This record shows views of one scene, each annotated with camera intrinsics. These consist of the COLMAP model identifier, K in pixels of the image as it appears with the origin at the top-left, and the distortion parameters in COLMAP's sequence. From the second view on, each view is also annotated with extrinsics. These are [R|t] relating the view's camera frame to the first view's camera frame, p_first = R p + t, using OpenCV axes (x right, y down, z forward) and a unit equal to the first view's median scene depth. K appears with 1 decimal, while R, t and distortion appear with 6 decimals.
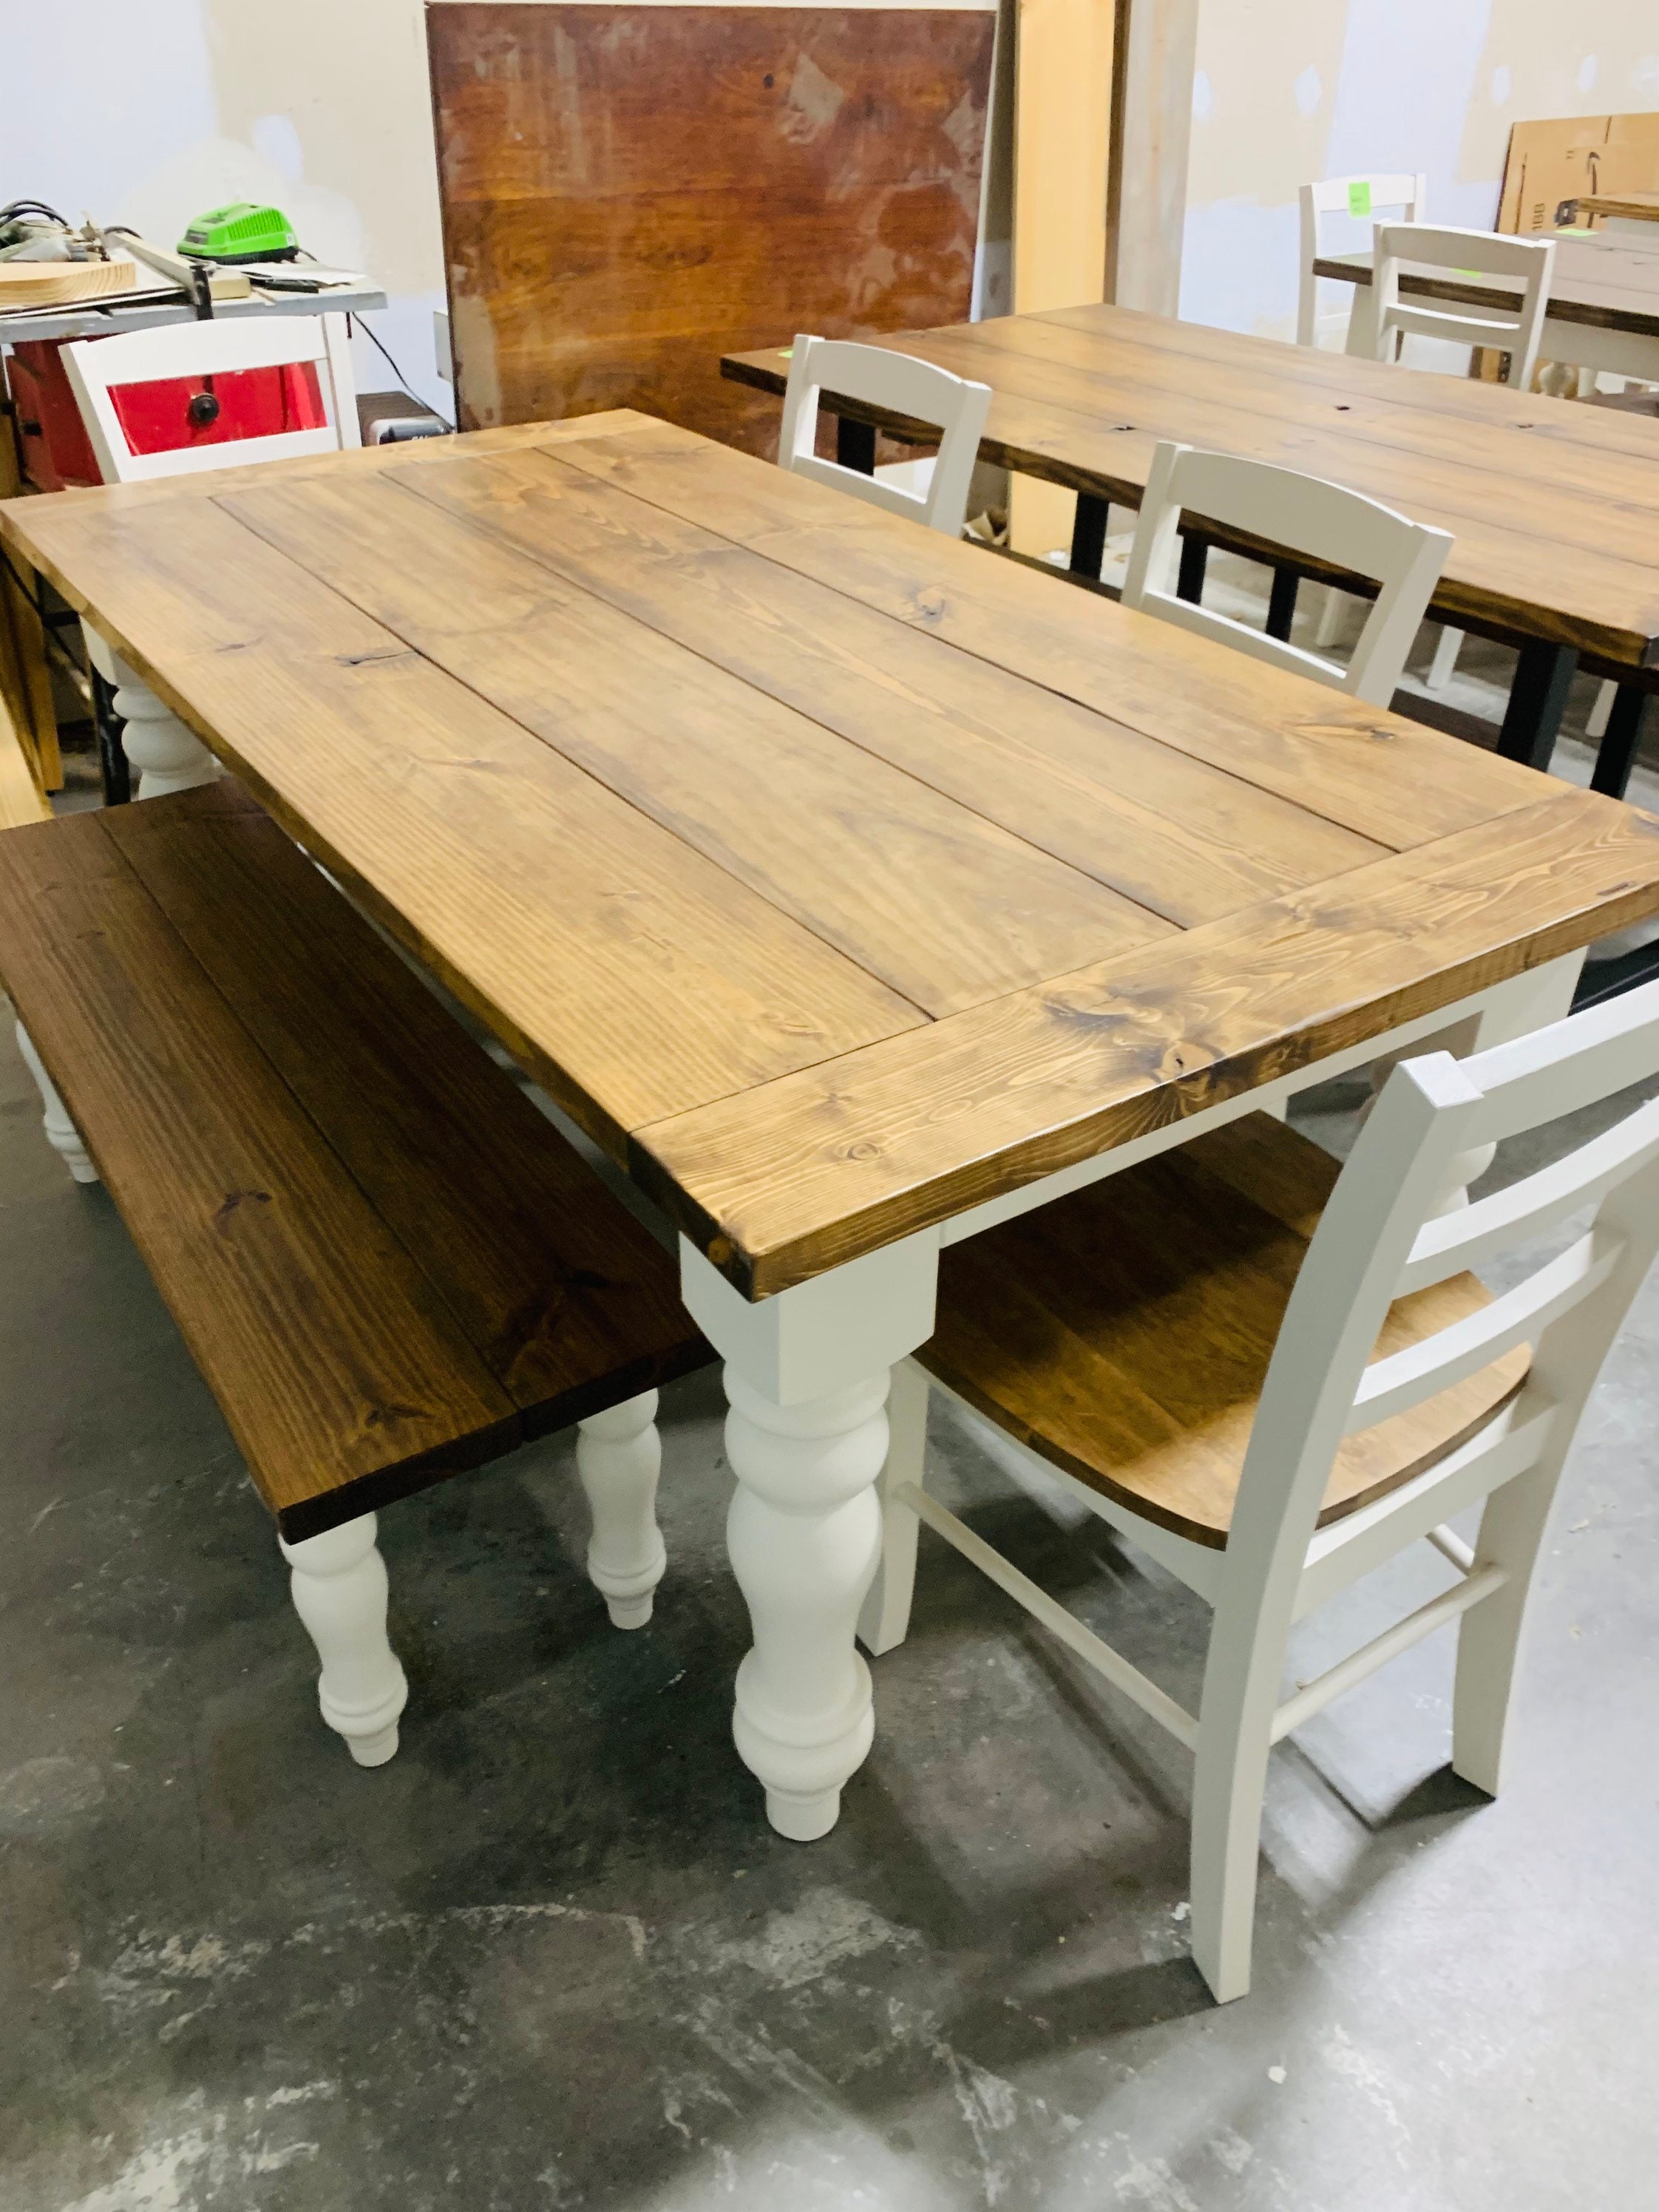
lens RADIAL K [[1692.3, 0, 784.7], [0, 1692.3, 1100.2], [0, 0, 1]] dist [0.040259, -0.041511]
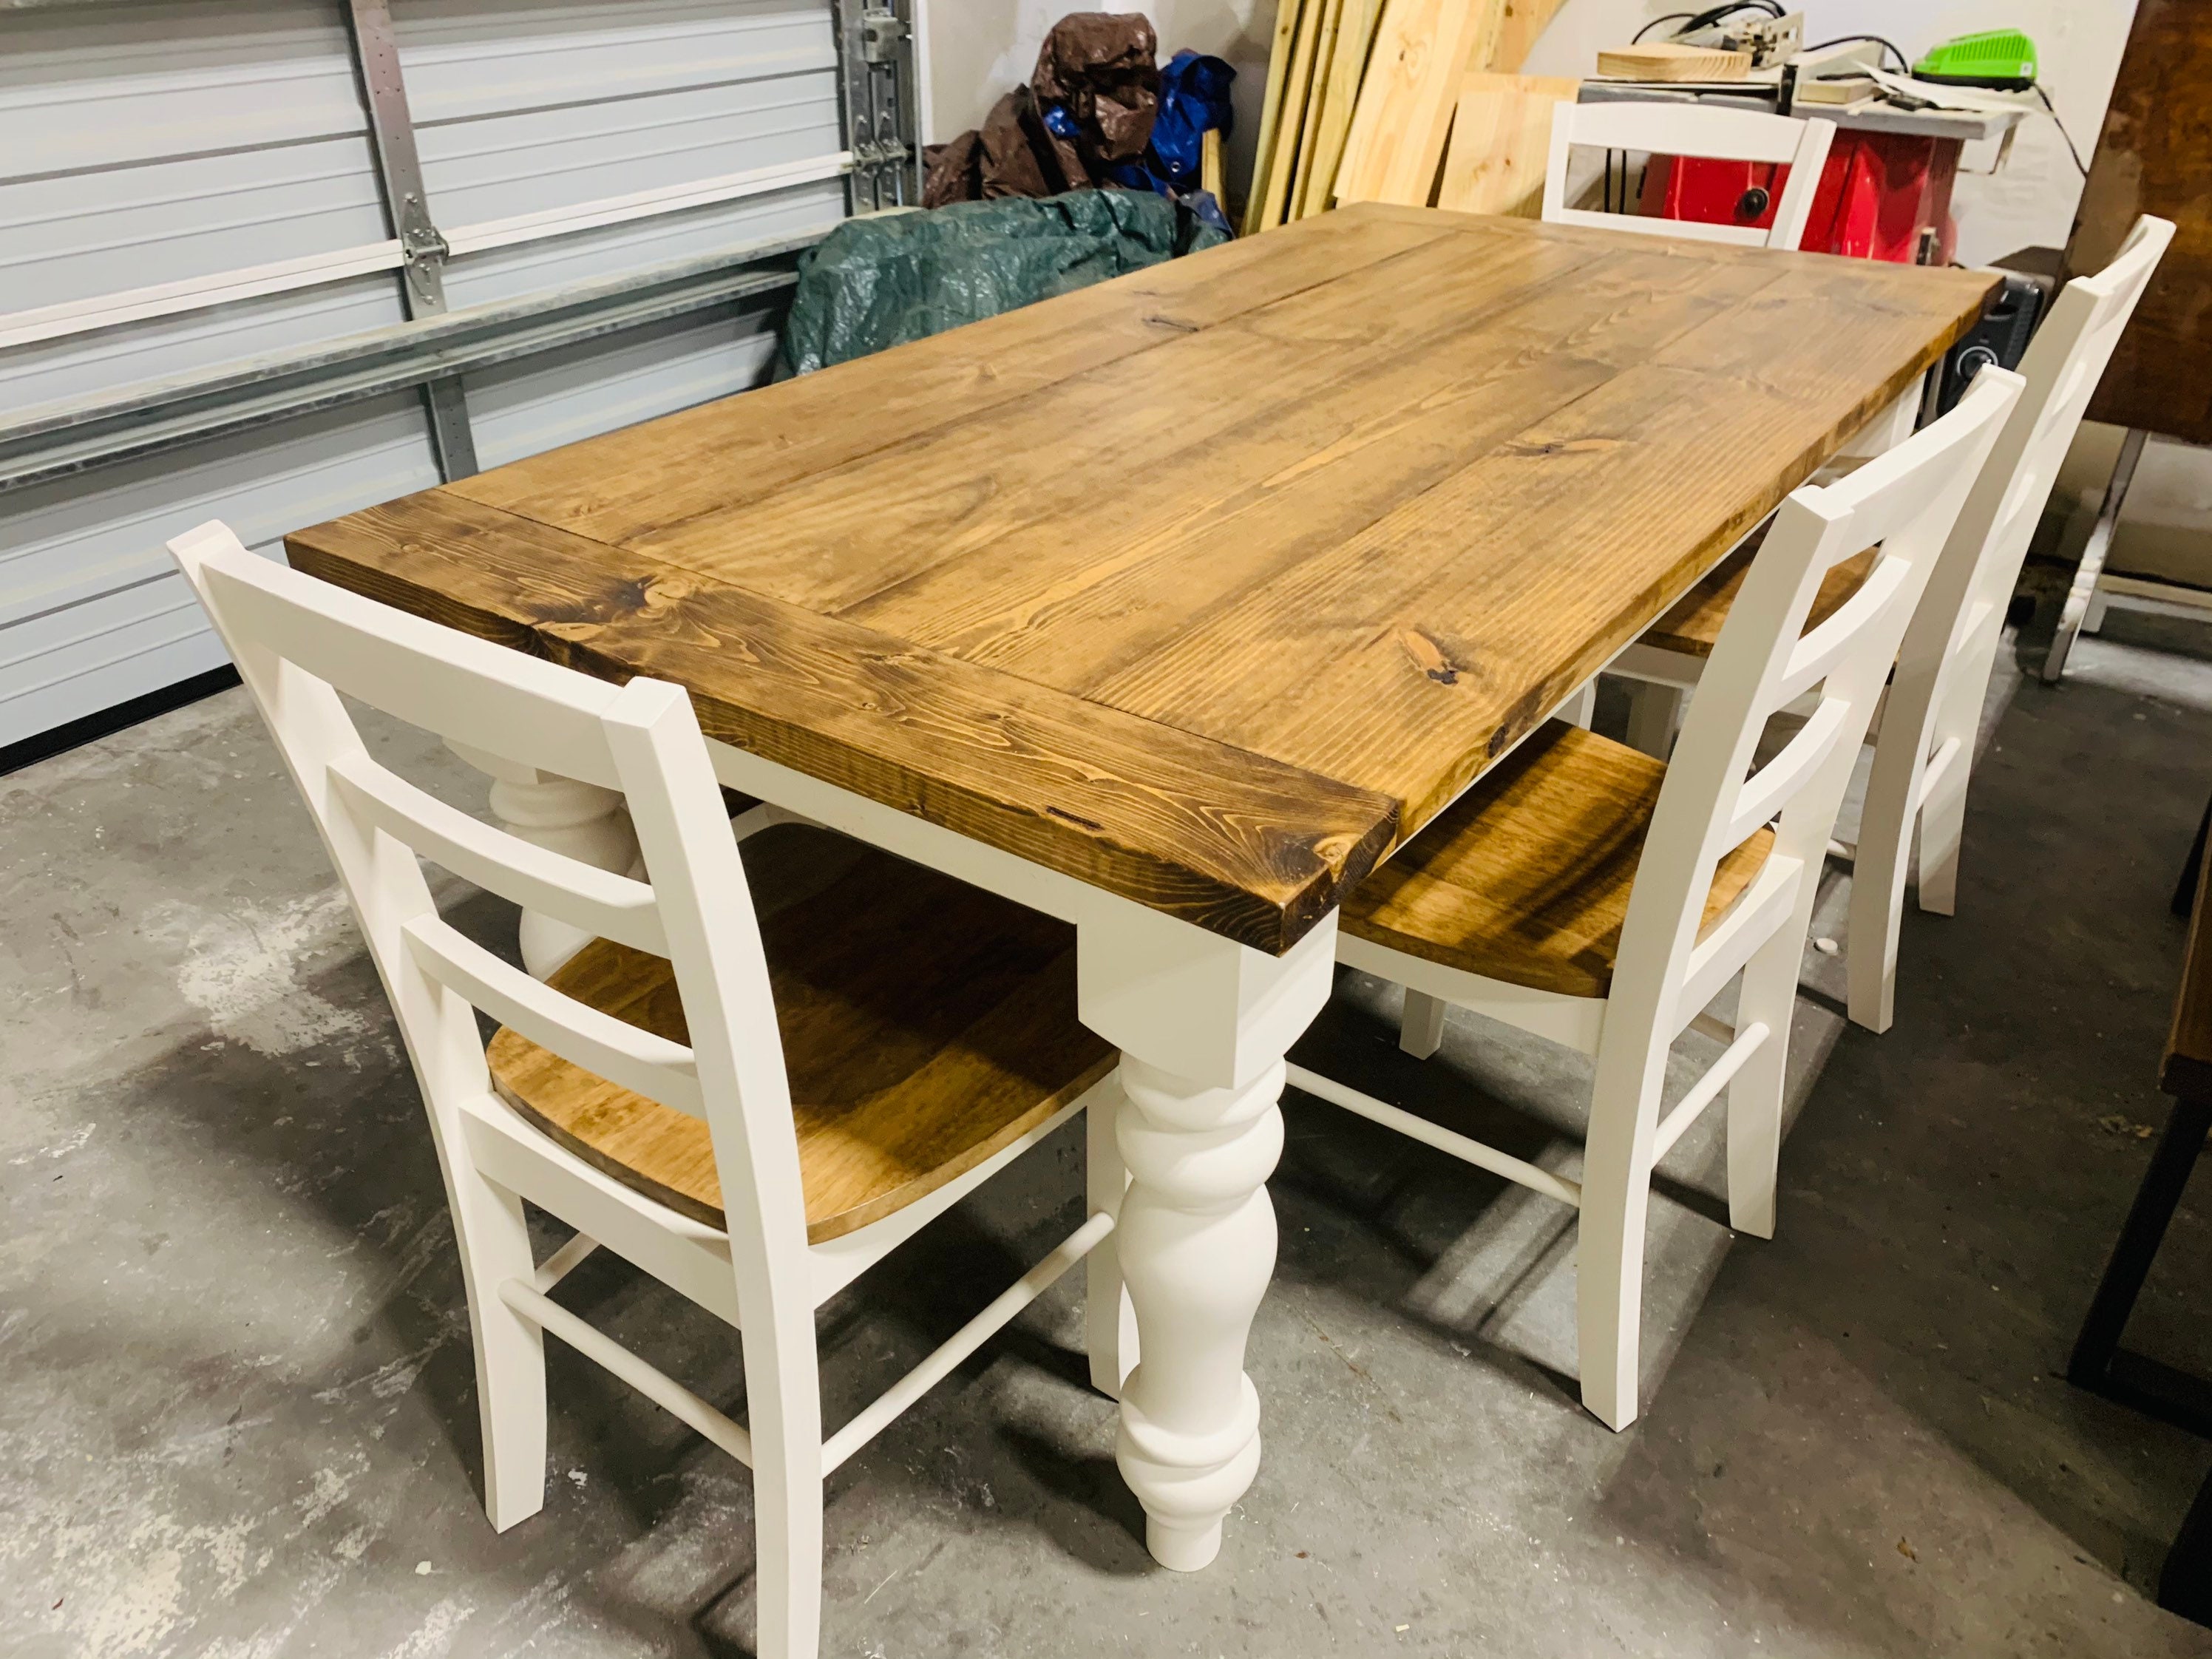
lens RADIAL K [[1692.3, 0, 1112.5], [0, 1692.3, 843.4], [0, 0, 1]] dist [0.040259, -0.041511]
pose [[0.352764, 0.477433, -0.804746, 0.984097], [-0.526199, 0.812381, 0.251301, -0.279499], [0.773739, 0.334806, 0.537803, 0.534346]]
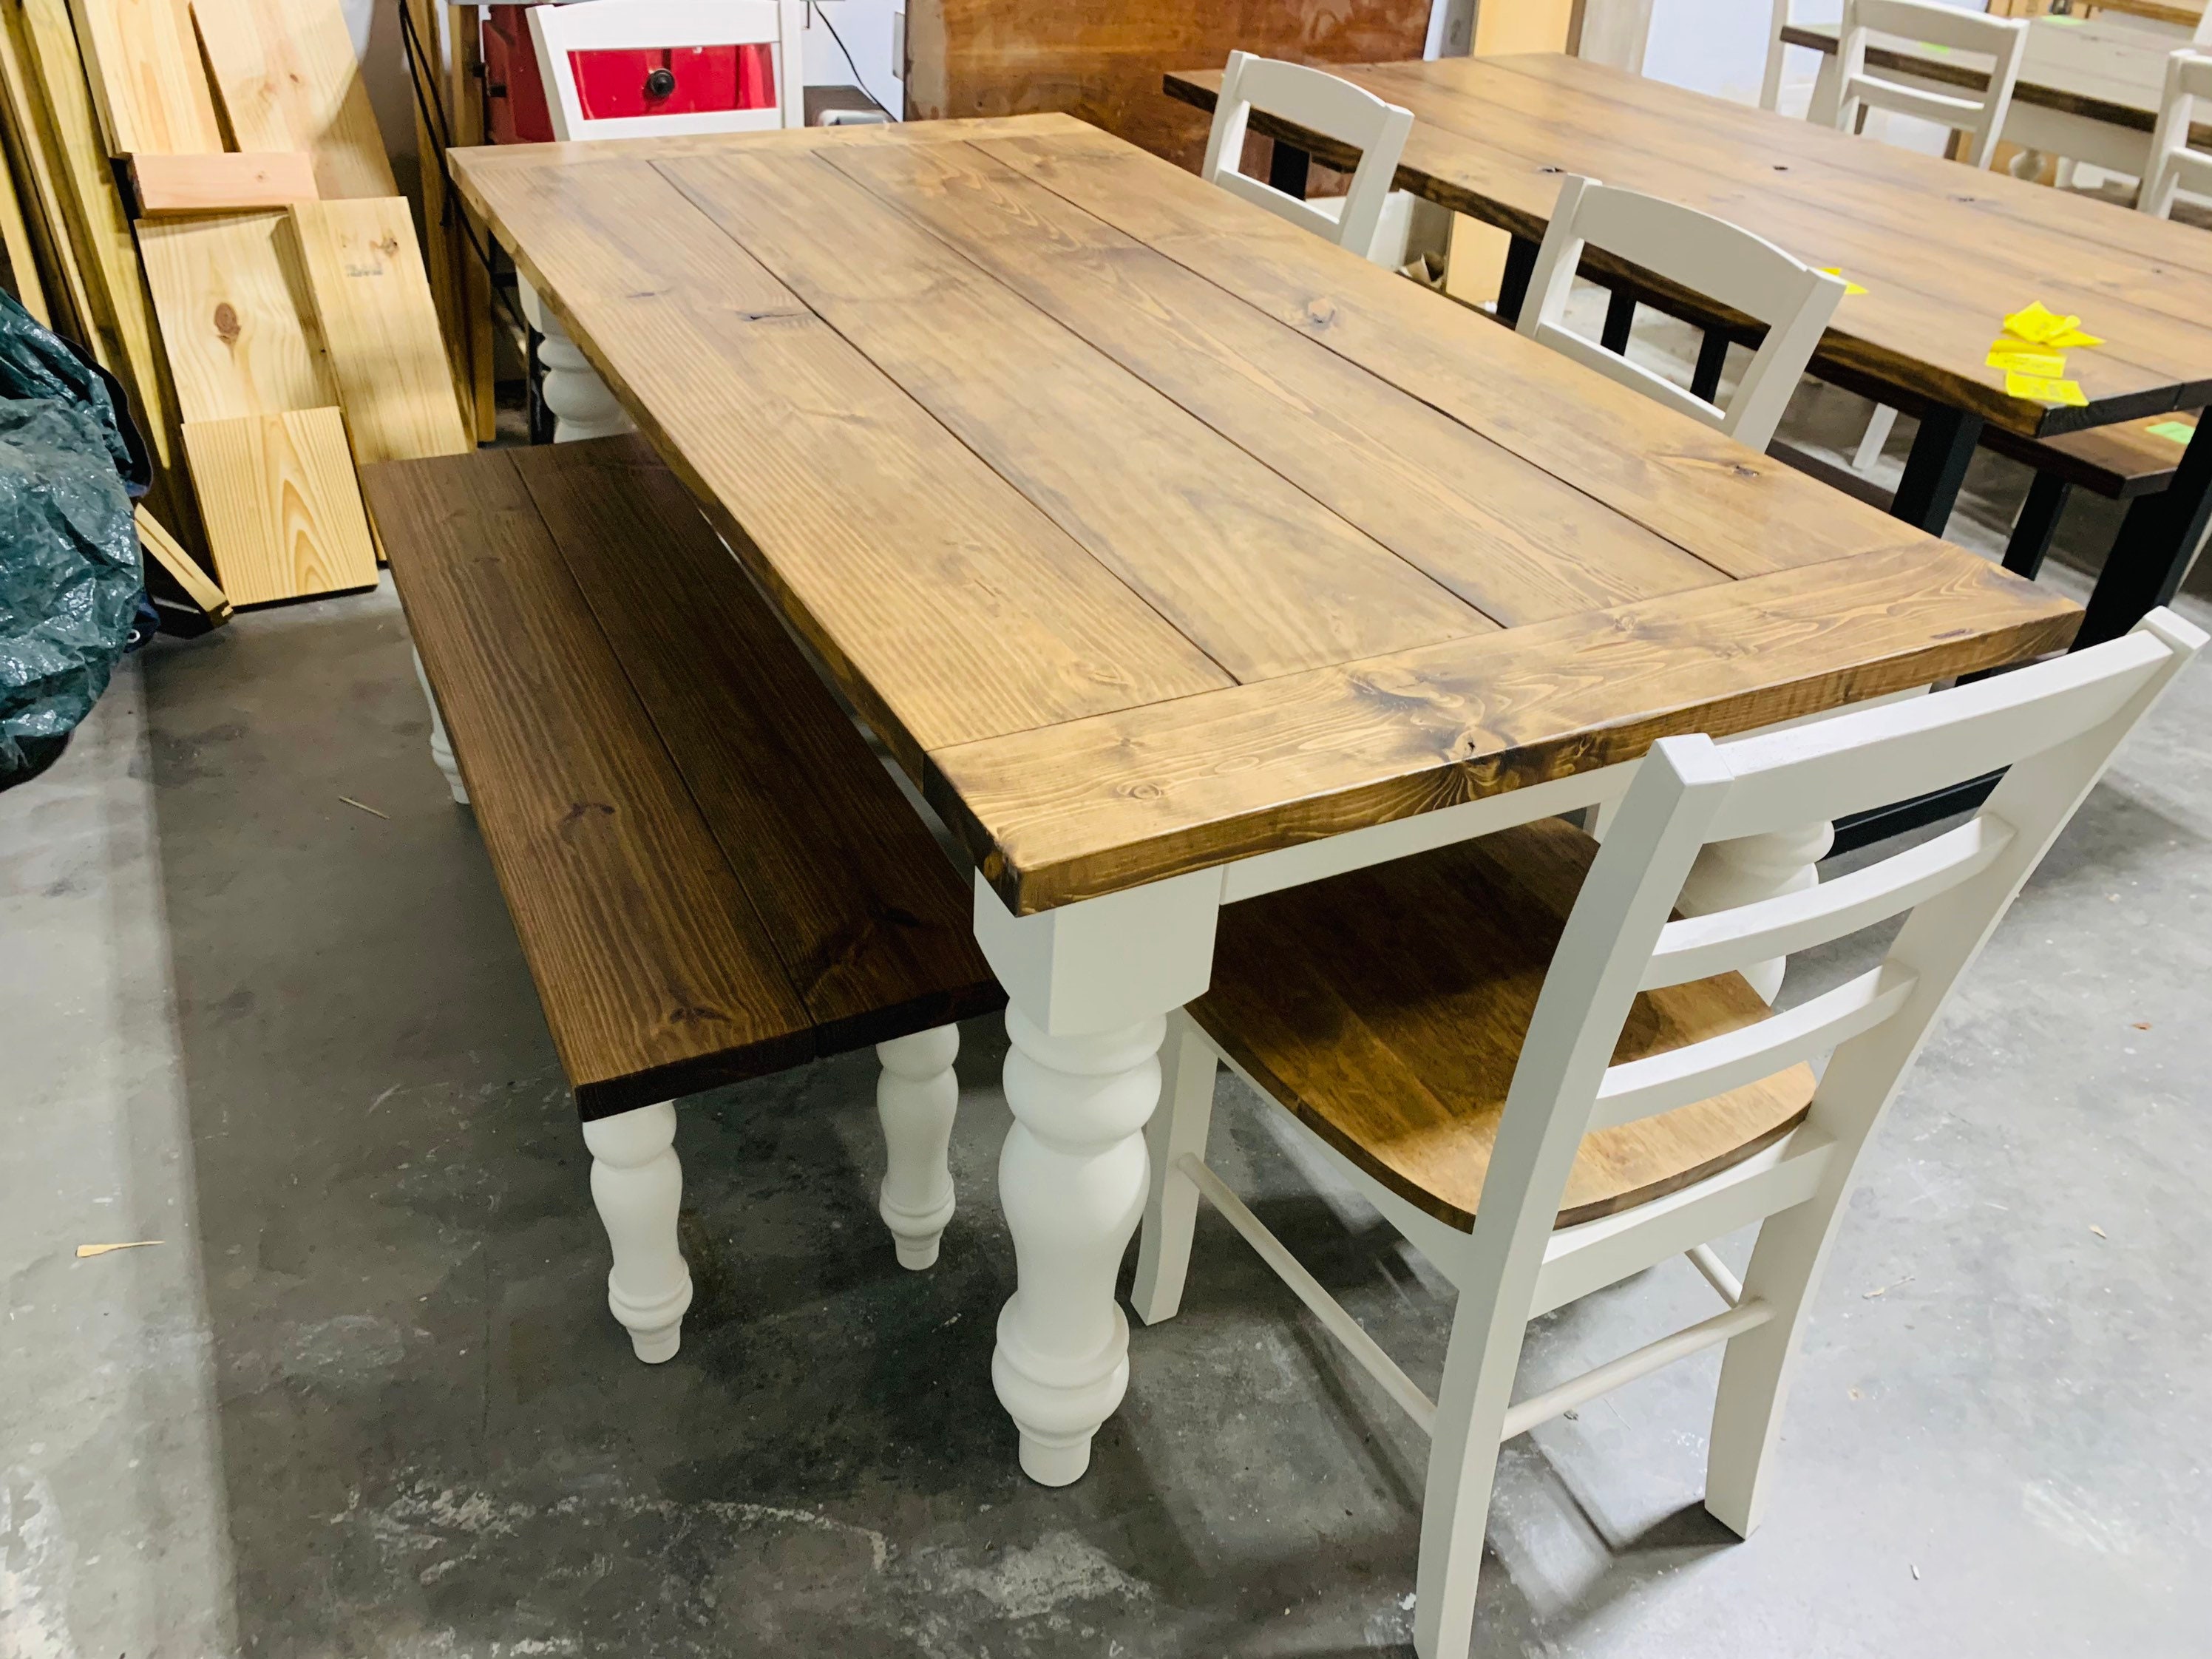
lens RADIAL K [[1692.3, 0, 1064.2], [0, 1692.3, 835.9], [0, 0, 1]] dist [0.040259, -0.041511]
pose [[0.991645, 0.106854, -0.072272, 0.051302], [-0.107056, 0.994252, 0.001082, 0.042138], [0.071972, 0.006665, 0.997384, -0.027328]]
